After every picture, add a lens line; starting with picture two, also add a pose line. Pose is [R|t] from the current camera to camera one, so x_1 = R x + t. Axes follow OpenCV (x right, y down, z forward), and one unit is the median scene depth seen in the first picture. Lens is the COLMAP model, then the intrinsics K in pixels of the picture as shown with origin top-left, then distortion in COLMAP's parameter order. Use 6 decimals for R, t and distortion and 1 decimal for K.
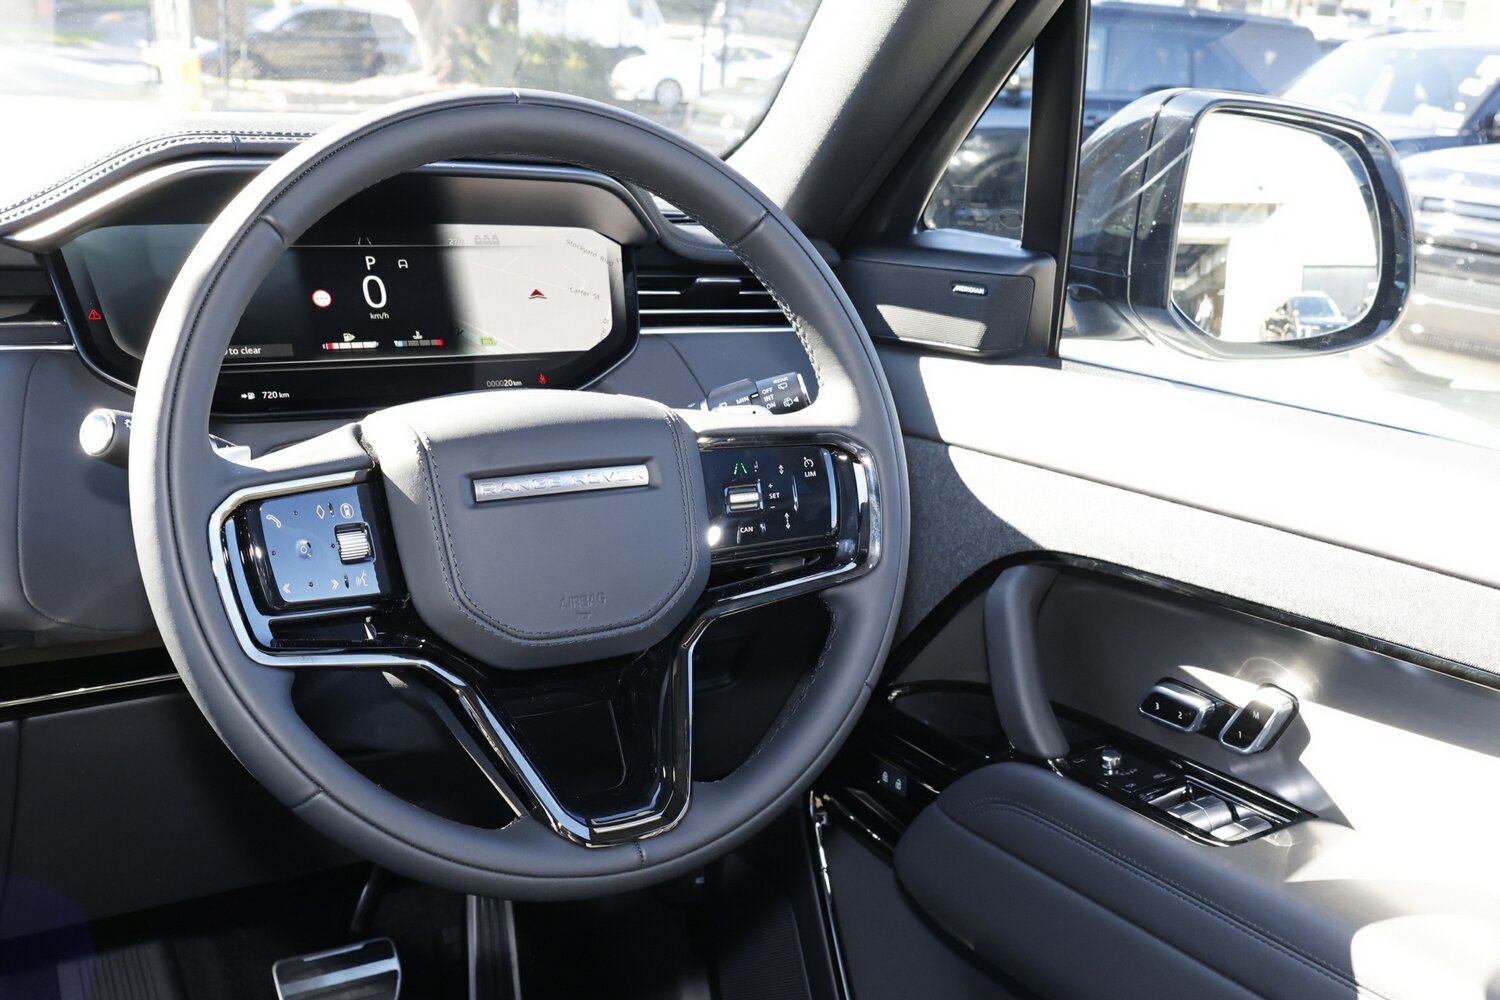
lens RADIAL K [[1345.9, 0, 752.4], [0, 1345.9, 499.2], [0, 0, 1]] dist [0.022064, 0.013133]
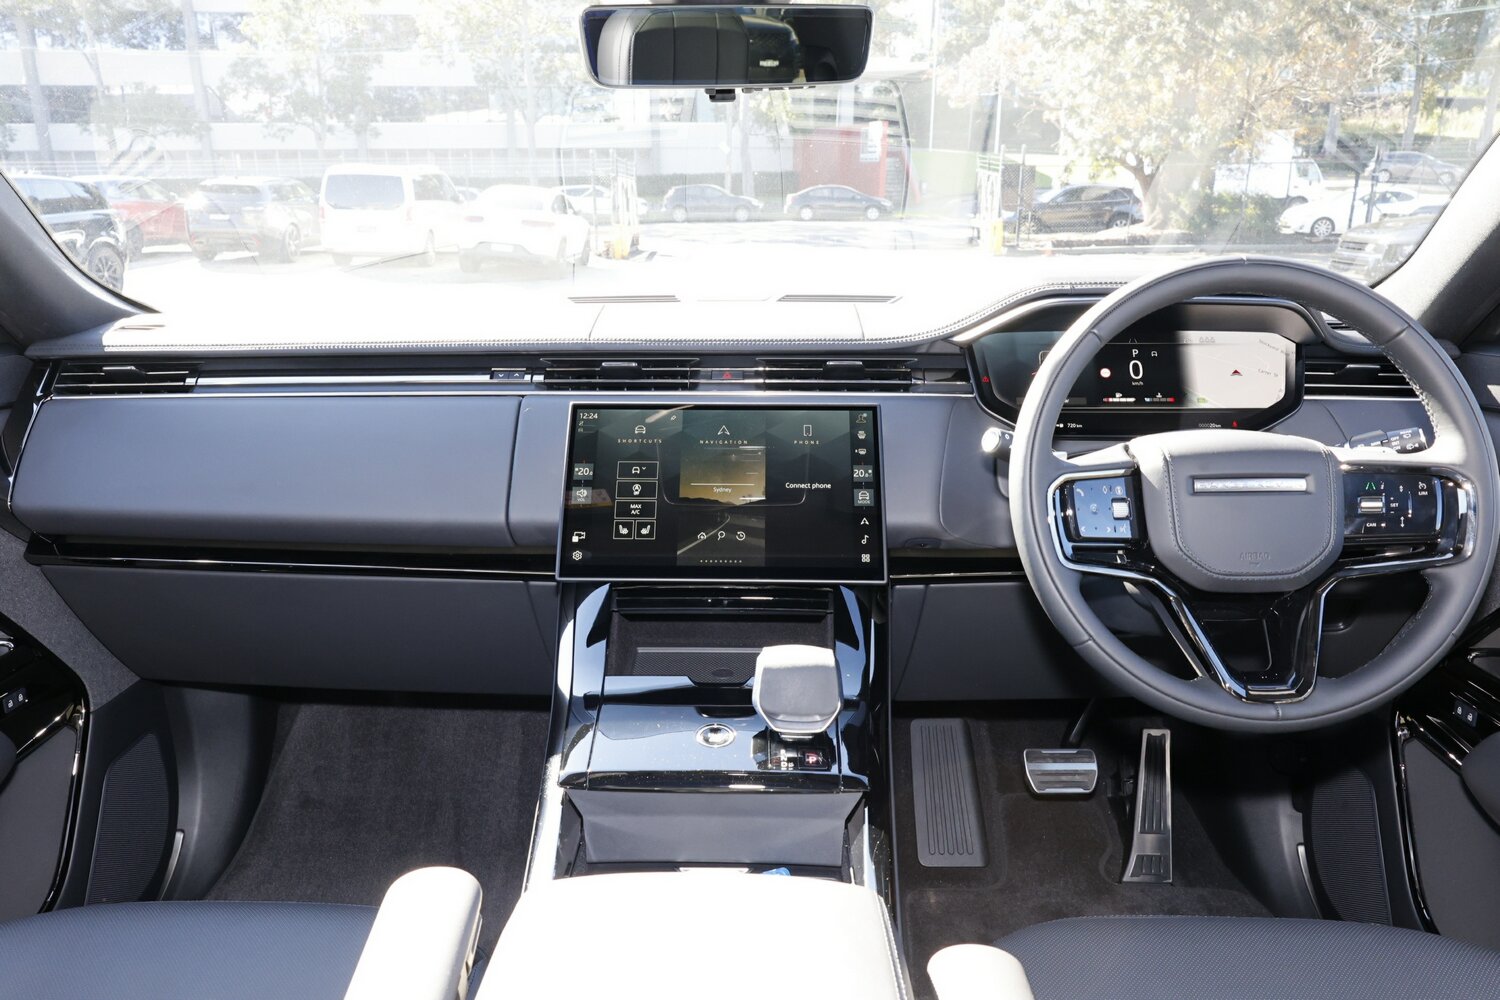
lens RADIAL K [[1019.6, 0, 748.7], [0, 1019.6, 504.5], [0, 0, 1]] dist [0.008718, -0.004158]
pose [[0.863219, 0.089075, -0.496909, -0.040541], [-0.091459, 0.995616, 0.019592, 0.041464], [0.496476, 0.028534, 0.867582, -0.403134]]
